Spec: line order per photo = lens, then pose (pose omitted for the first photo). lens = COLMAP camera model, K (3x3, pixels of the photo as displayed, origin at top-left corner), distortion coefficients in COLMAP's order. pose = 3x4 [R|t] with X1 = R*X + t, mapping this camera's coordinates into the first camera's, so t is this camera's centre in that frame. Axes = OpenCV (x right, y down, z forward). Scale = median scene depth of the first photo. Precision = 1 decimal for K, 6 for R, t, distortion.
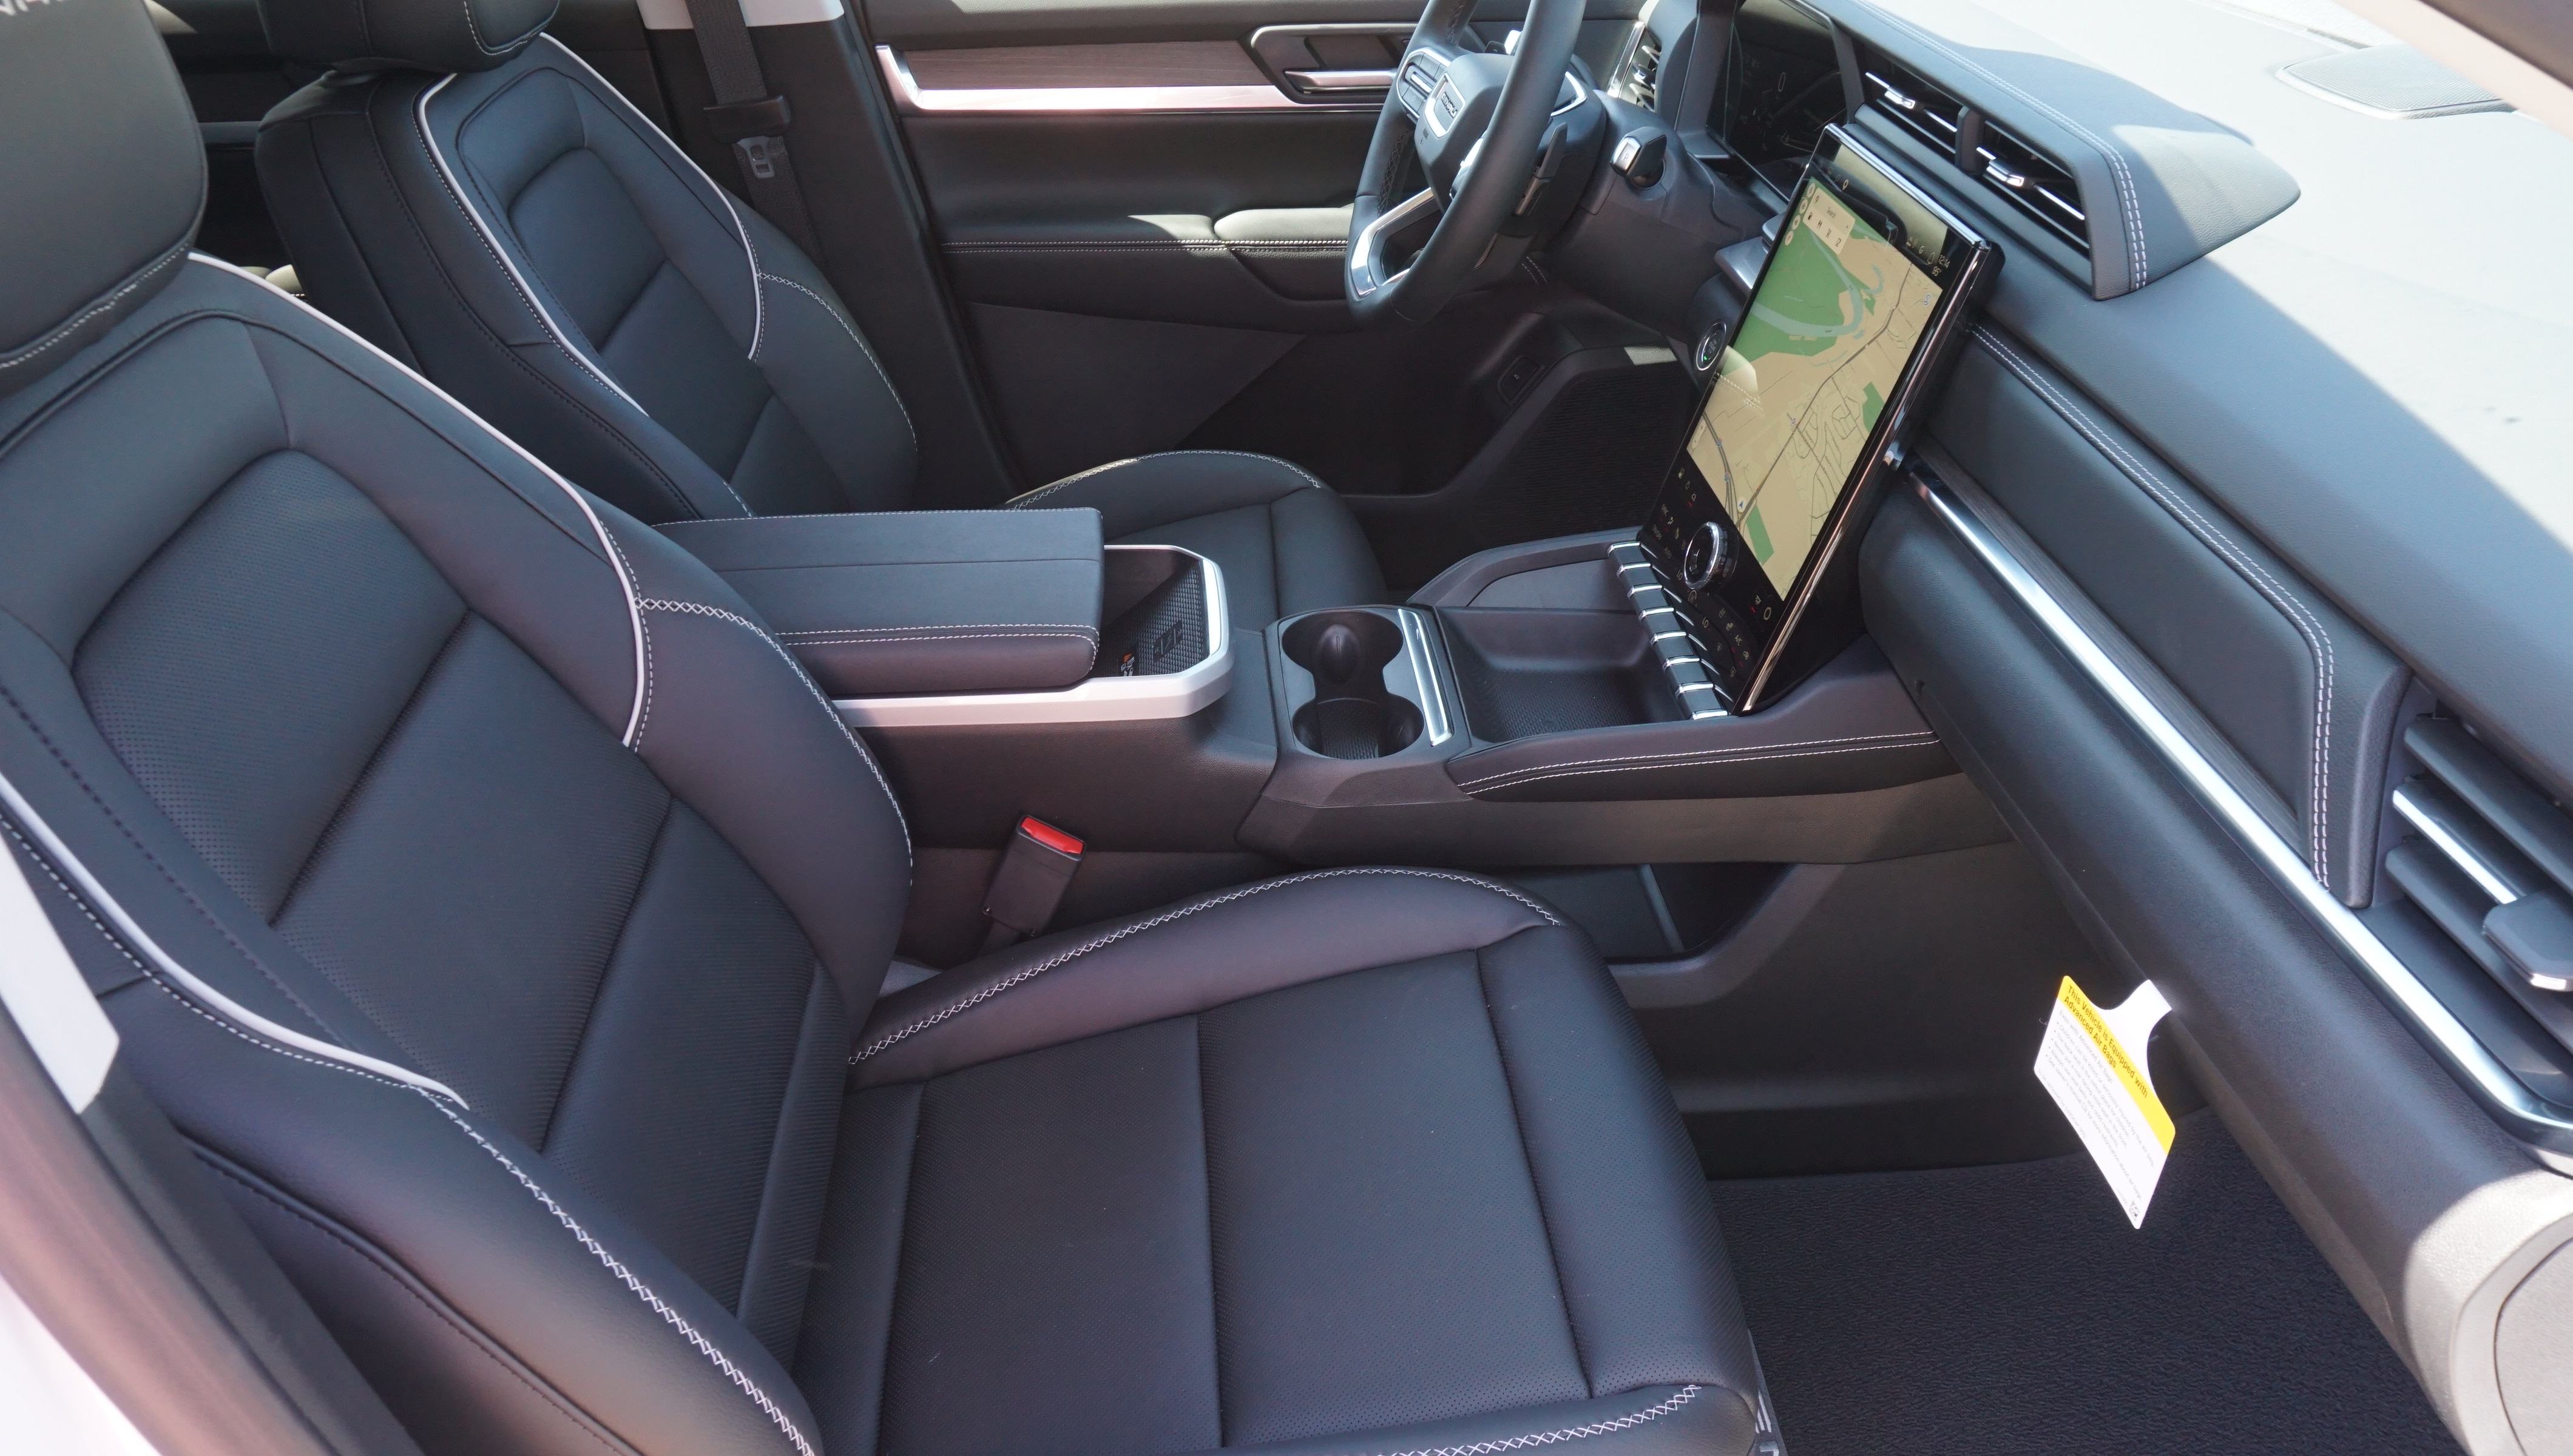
lens RADIAL K [[1739.3, 0, 1292.9], [0, 1739.3, 714.7], [0, 0, 1]] dist [-0.038611, 0.031882]
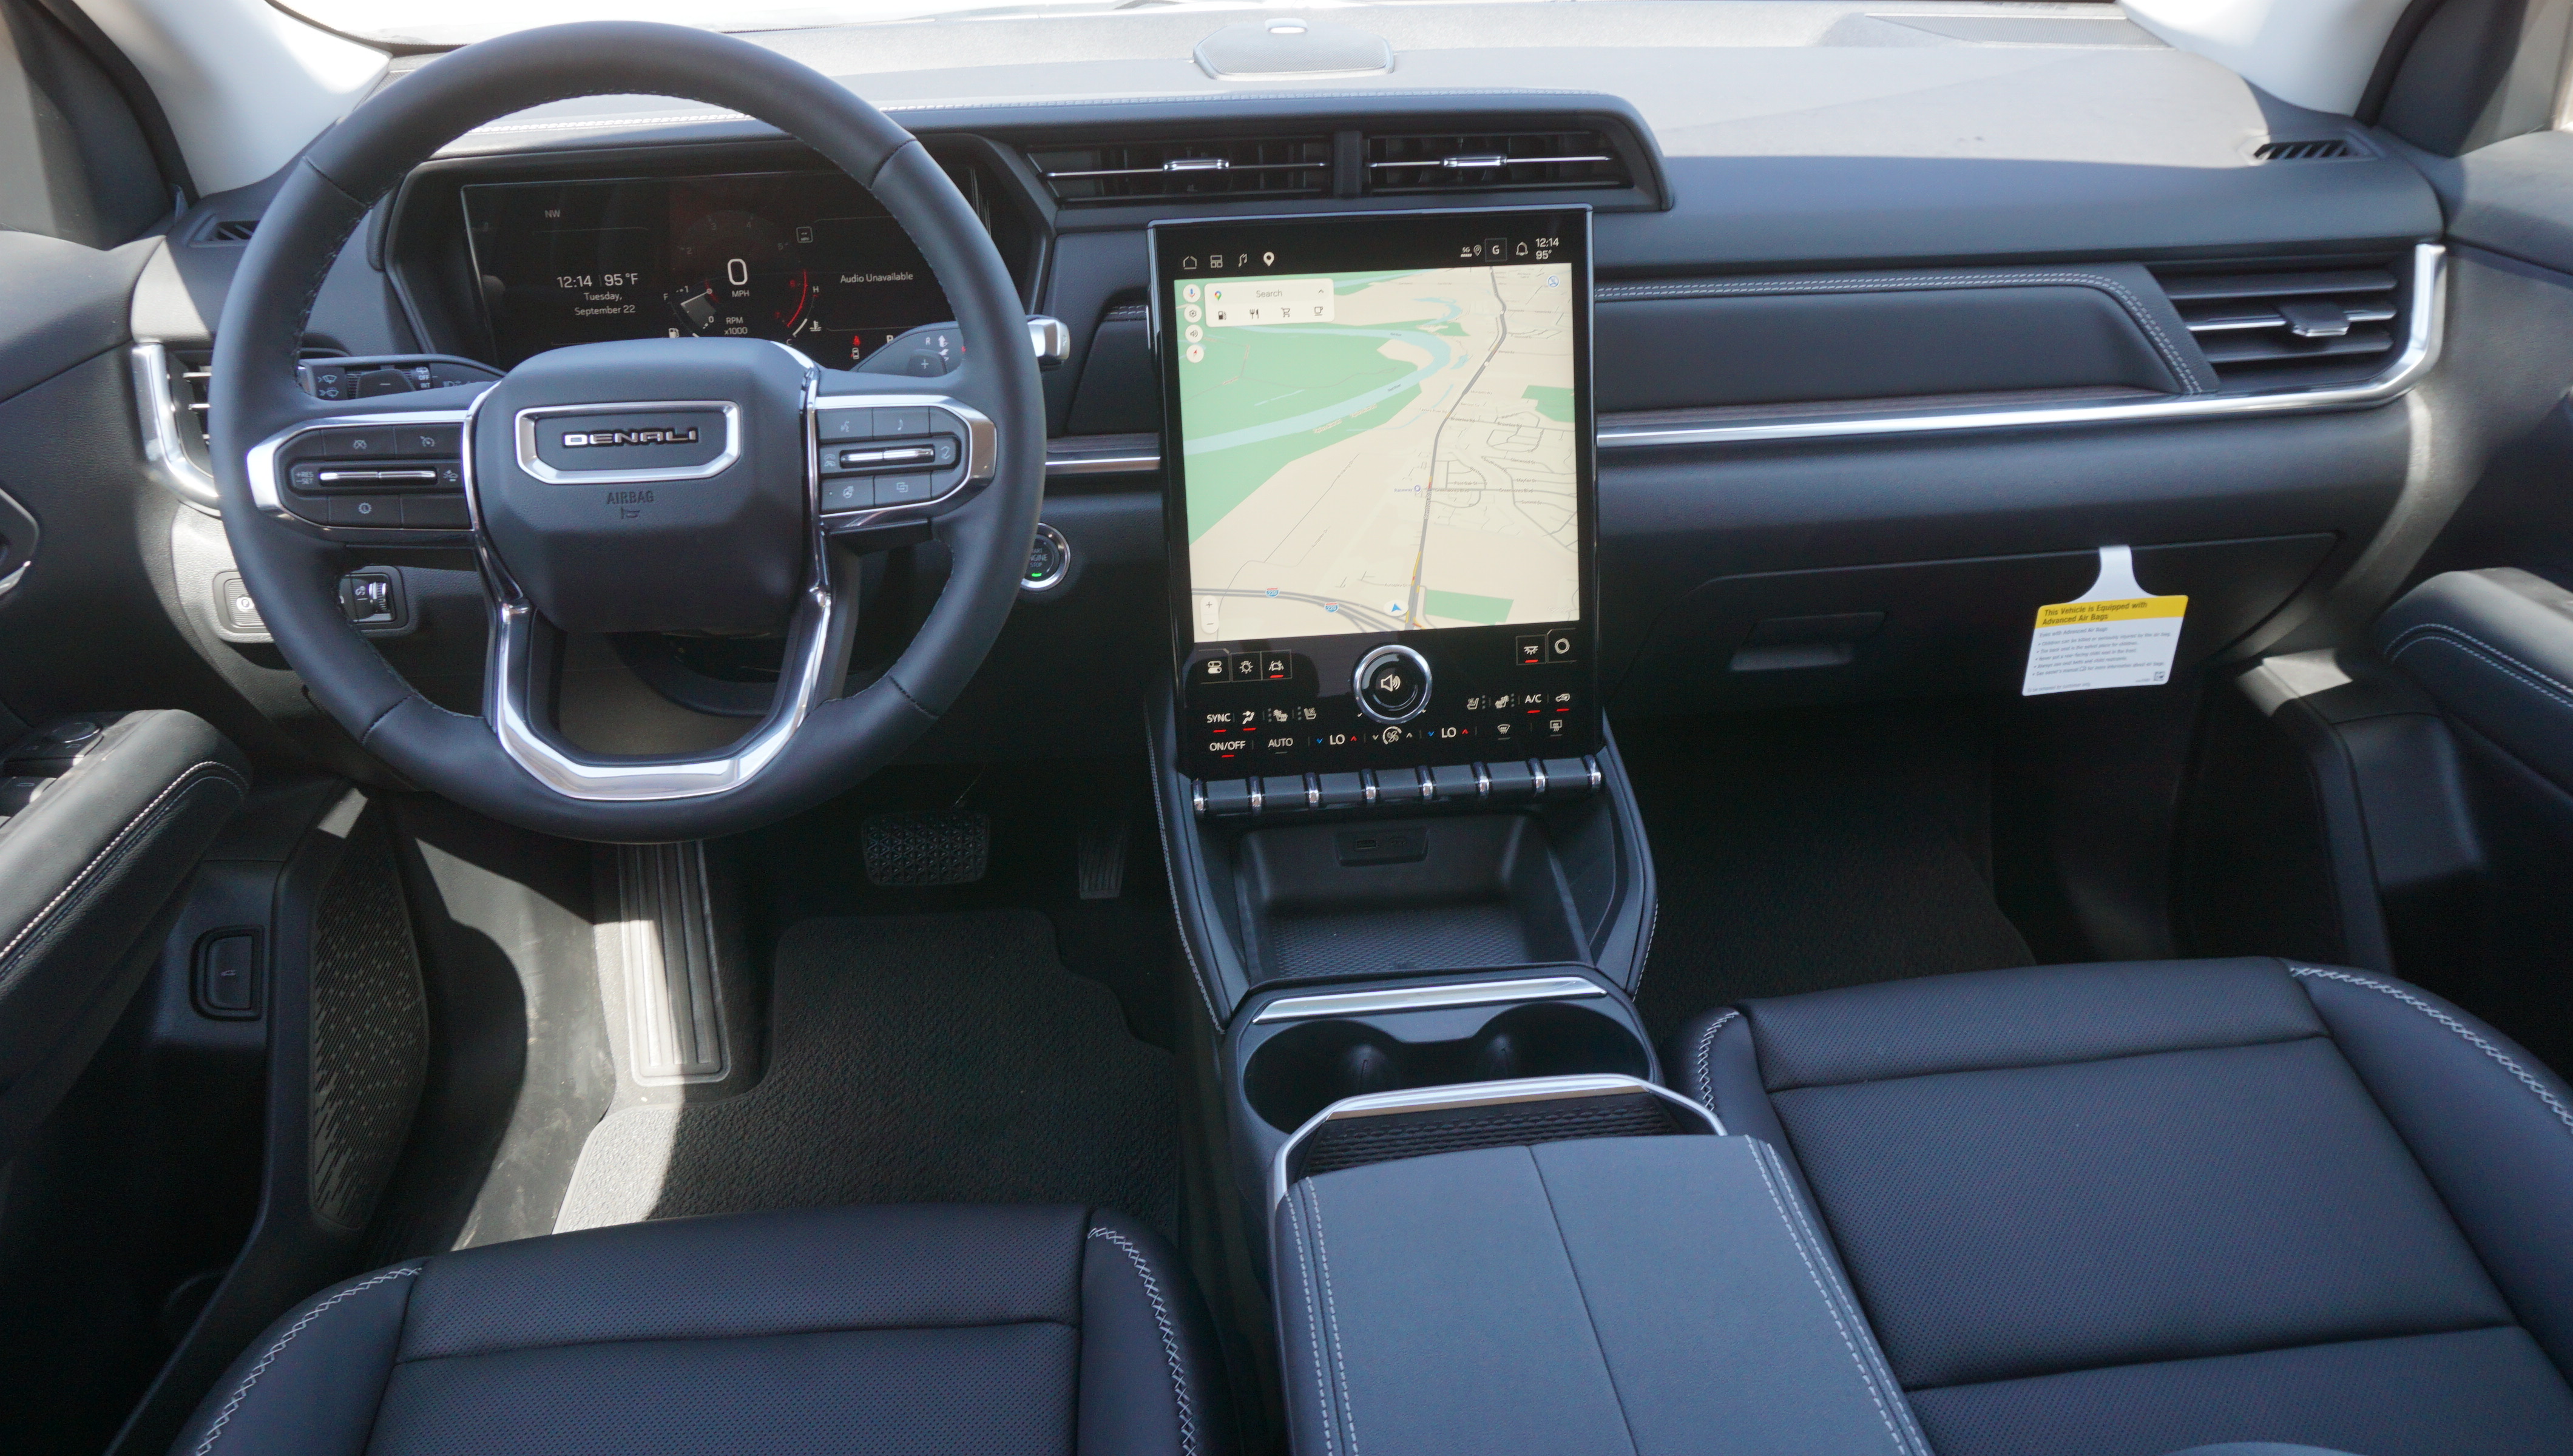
lens RADIAL K [[1739.3, 0, 1292.9], [0, 1739.3, 714.7], [0, 0, 1]] dist [-0.038611, 0.031882]
pose [[-0.020768, -0.457841, 0.888791, -0.529667], [0.559324, 0.731529, 0.389900, -0.437618], [-0.828689, 0.505220, 0.240889, 0.824338]]
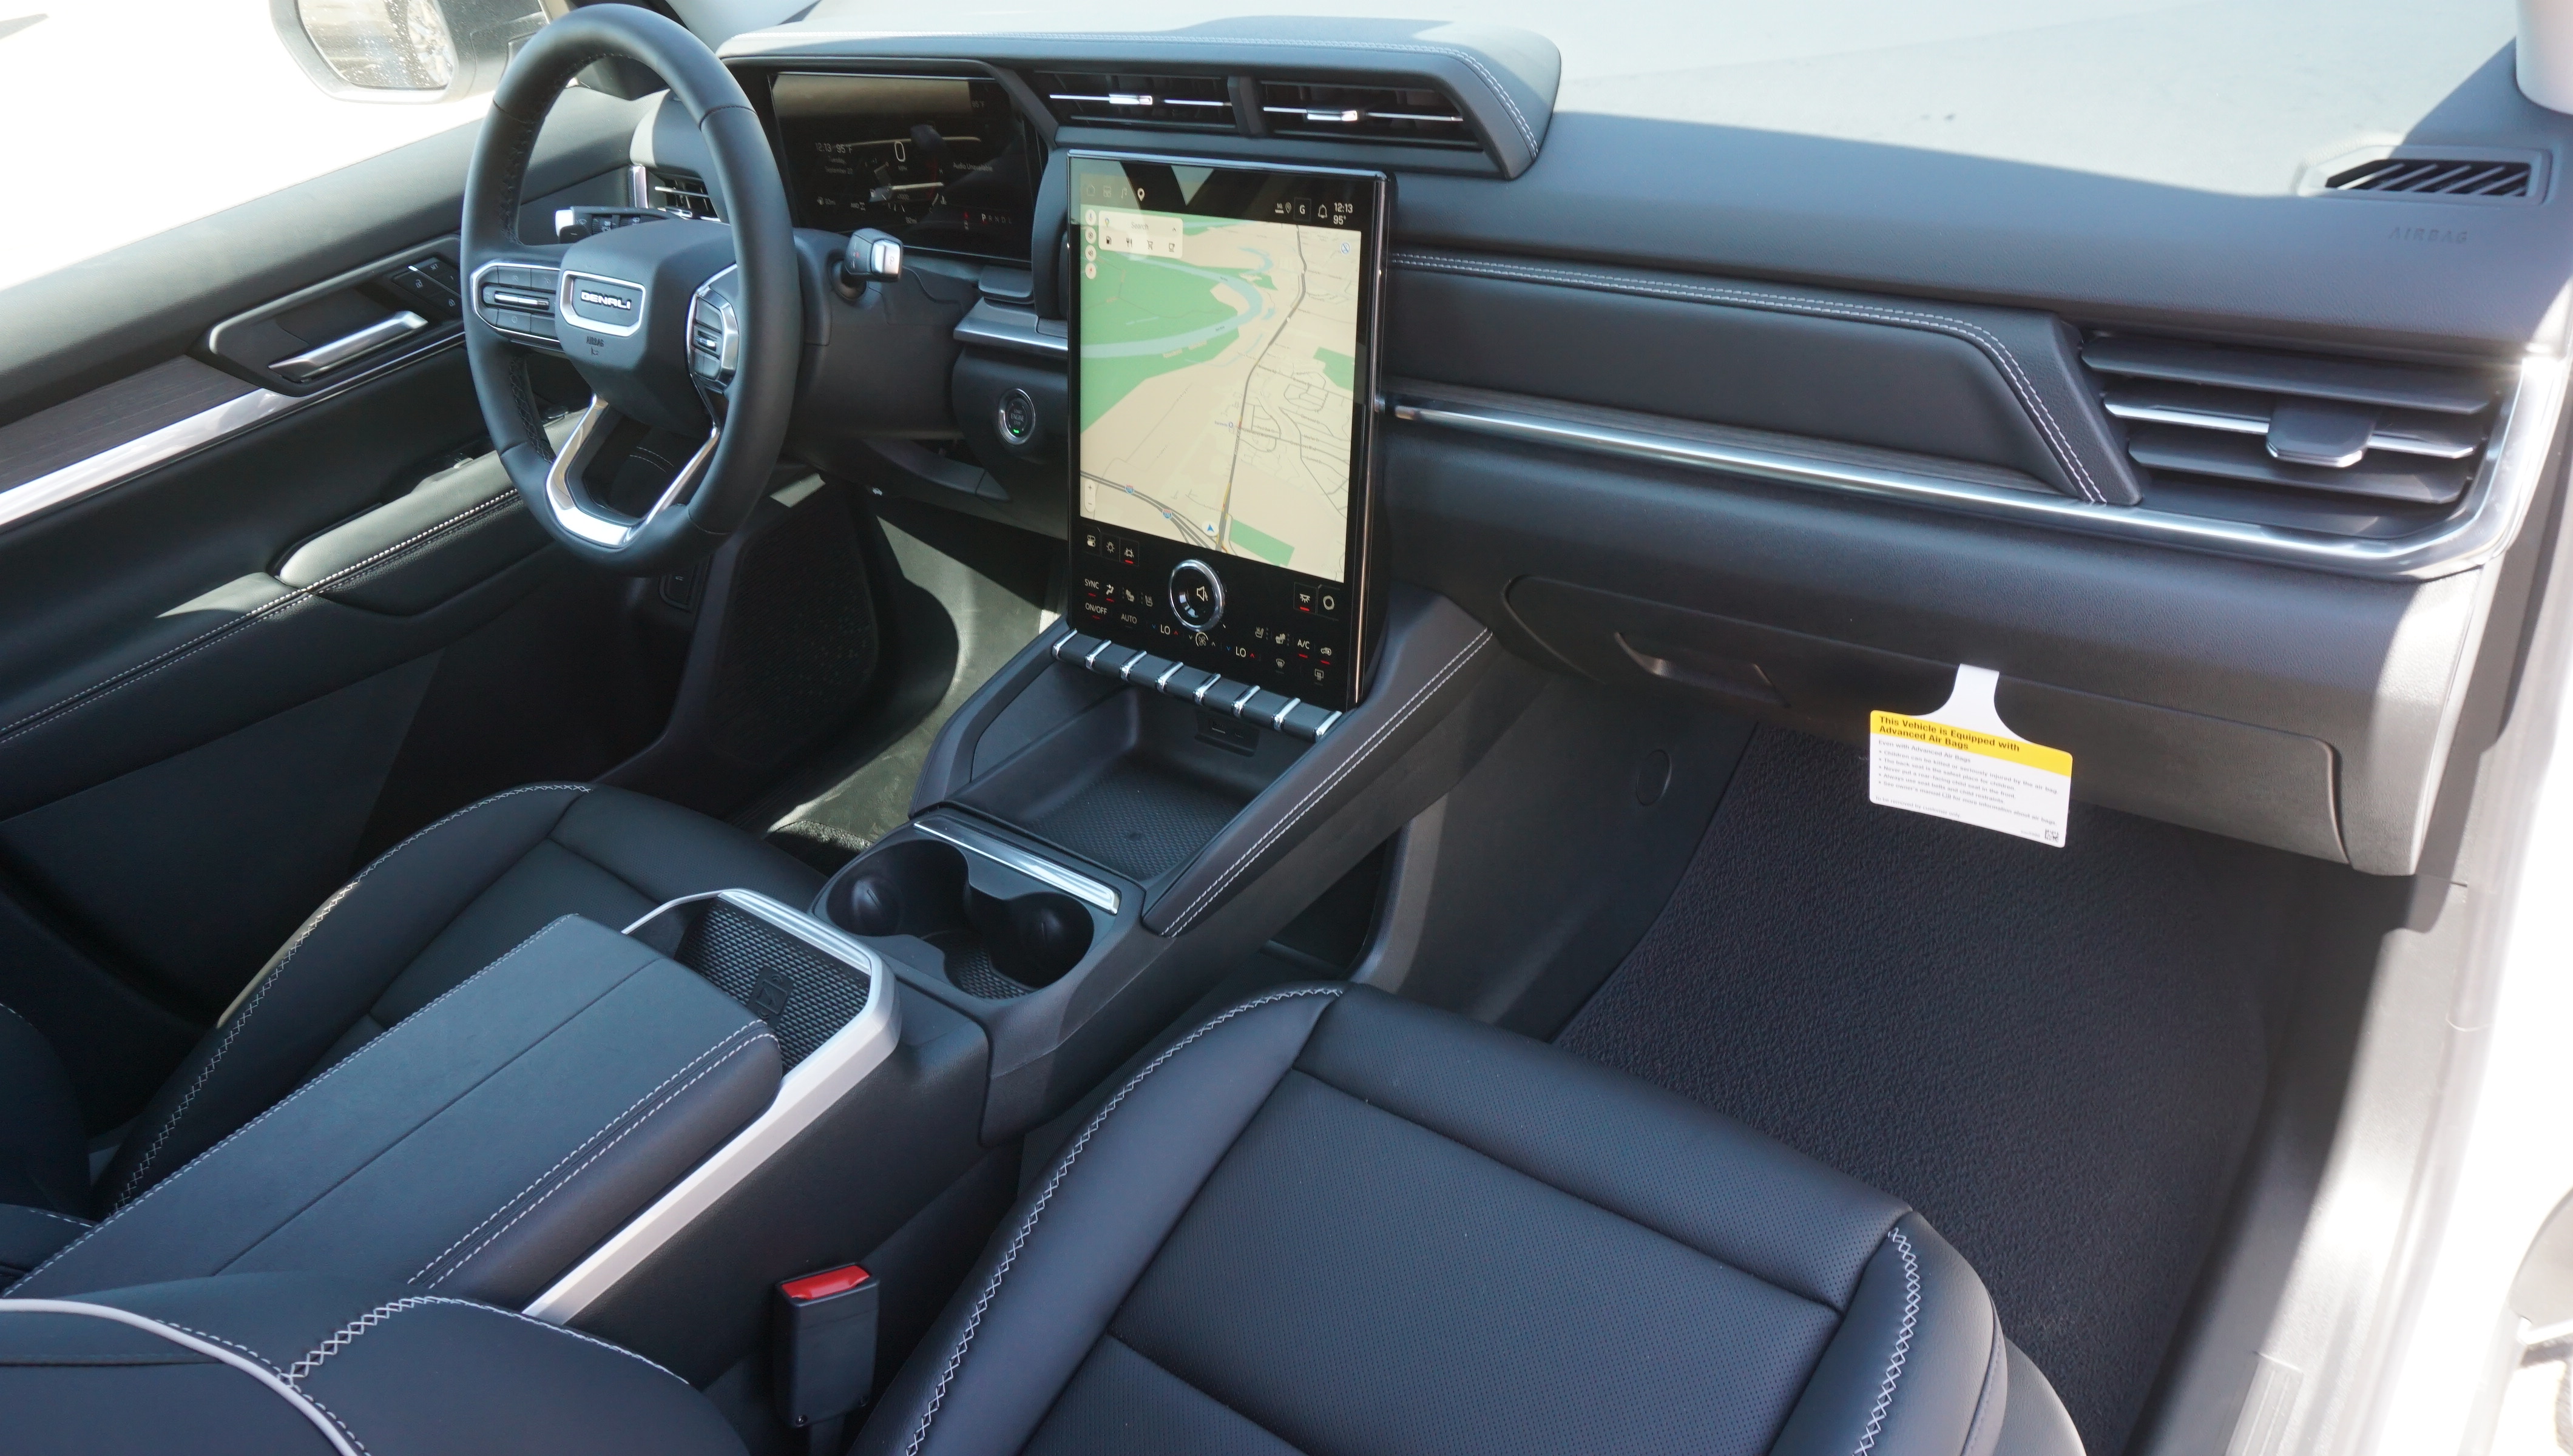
lens RADIAL K [[1739.3, 0, 1292.9], [0, 1739.3, 714.7], [0, 0, 1]] dist [-0.038611, 0.031882]
pose [[0.668832, -0.491972, 0.557339, -0.288041], [0.522853, 0.844247, 0.117782, -0.118634], [-0.528477, 0.212630, 0.821888, 0.196175]]
